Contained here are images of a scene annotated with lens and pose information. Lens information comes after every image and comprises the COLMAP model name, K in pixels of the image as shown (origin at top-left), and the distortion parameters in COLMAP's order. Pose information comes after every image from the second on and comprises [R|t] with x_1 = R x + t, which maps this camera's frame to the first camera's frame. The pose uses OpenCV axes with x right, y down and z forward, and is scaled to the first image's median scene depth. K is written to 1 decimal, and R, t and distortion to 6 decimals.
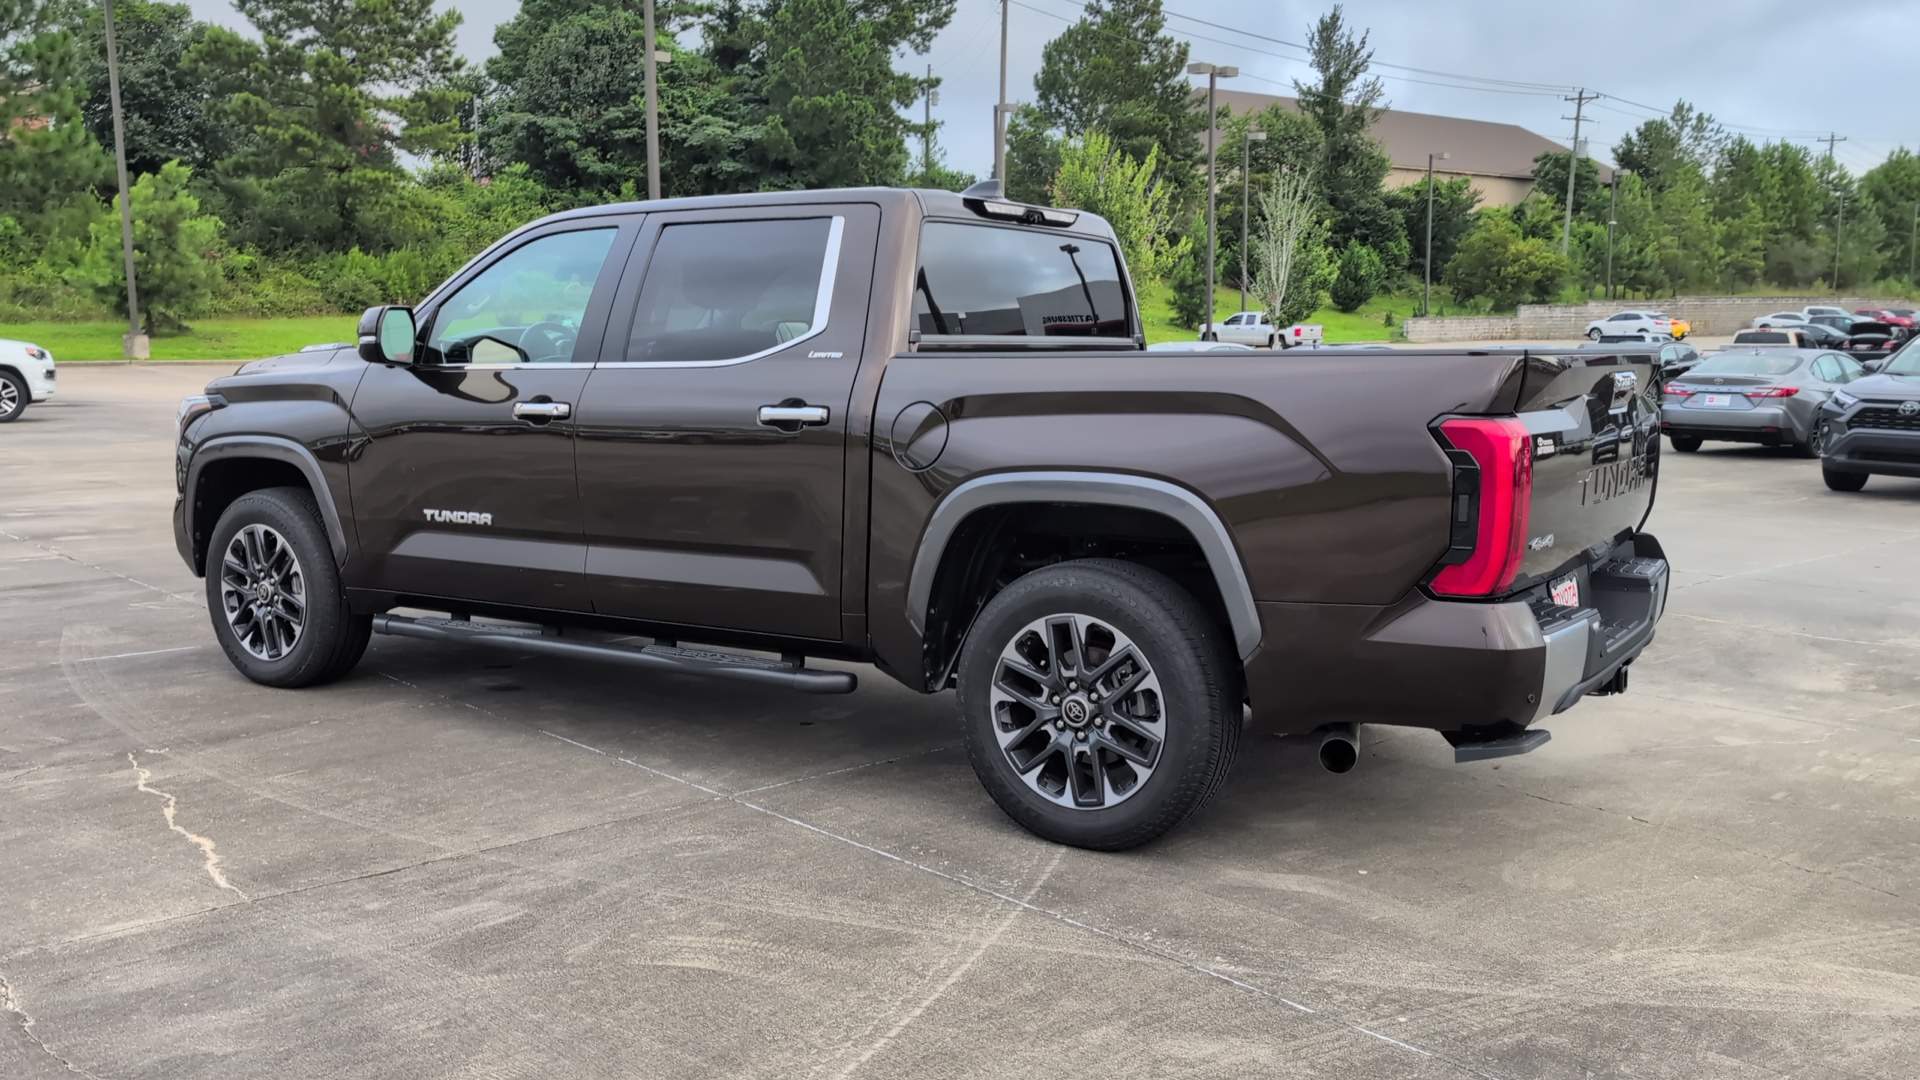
lens RADIAL K [[1623.2, 0, 960.0], [0, 1623.2, 540.0], [0, 0, 1]] dist [0.027133, -0.026491]
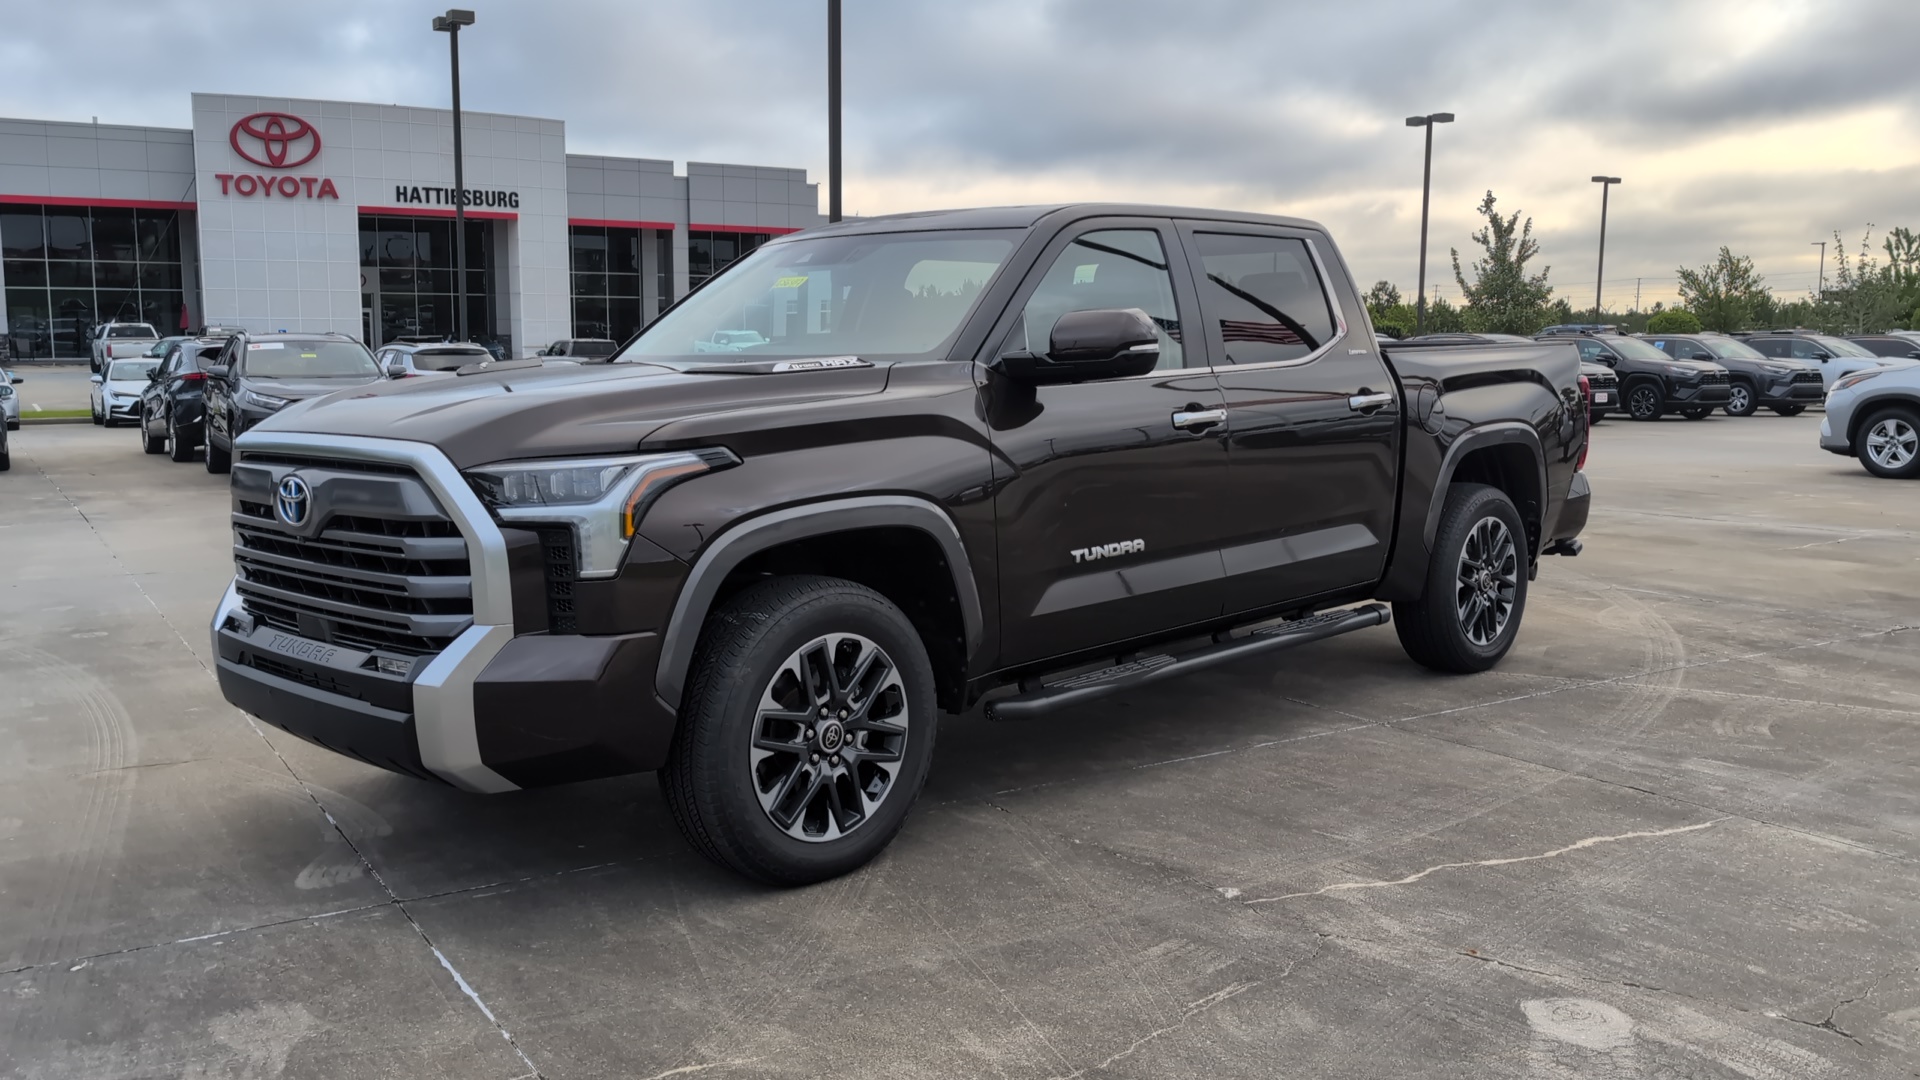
lens RADIAL K [[1623.2, 0, 960.0], [0, 1623.2, 540.0], [0, 0, 1]] dist [0.027133, -0.026491]
pose [[0.184945, -0.124450, 0.974837, -1.352733], [0.130652, 0.986258, 0.101121, -0.136362], [-0.974025, 0.108662, 0.198663, 1.050505]]
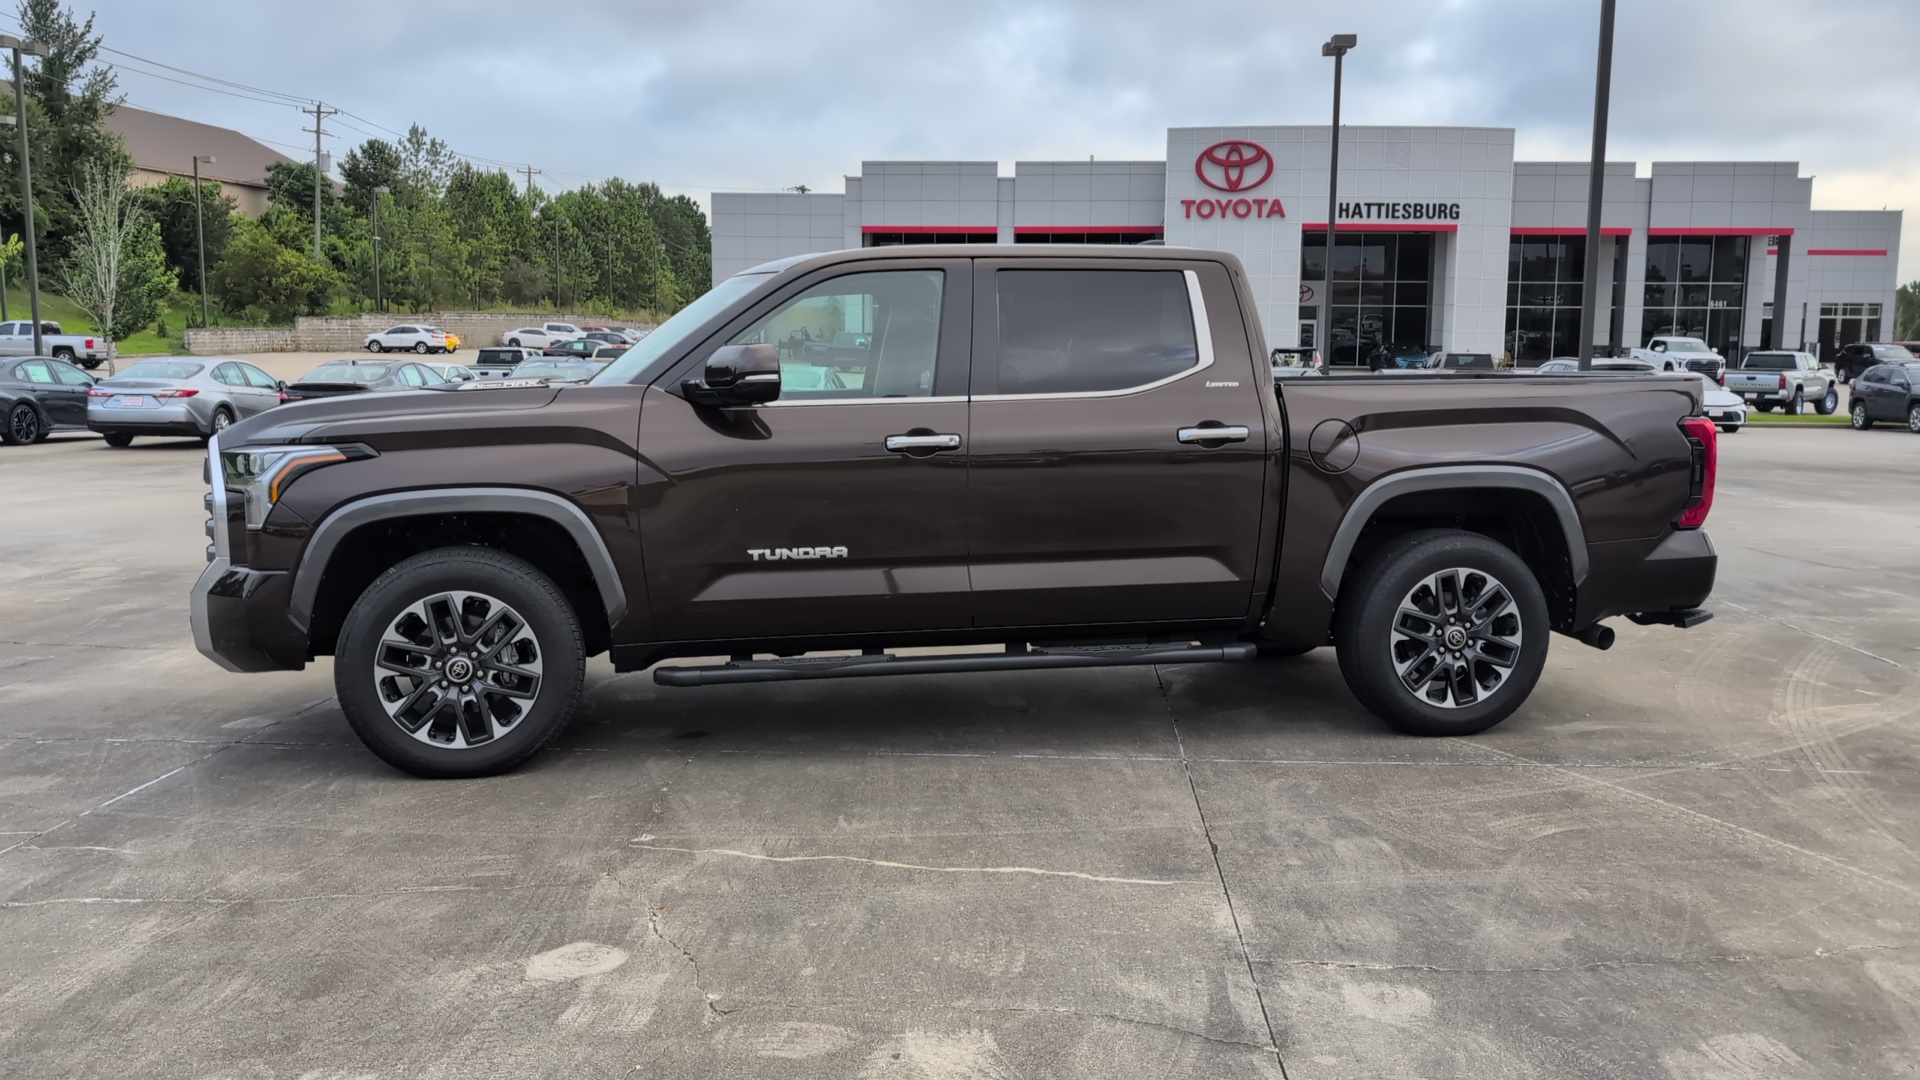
lens RADIAL K [[1623.2, 0, 960.0], [0, 1623.2, 540.0], [0, 0, 1]] dist [0.027133, -0.026491]
pose [[0.715800, -0.081046, 0.693587, -1.071746], [0.085556, 0.995938, 0.028081, -0.048388], [-0.693045, 0.039240, 0.719826, 0.254678]]
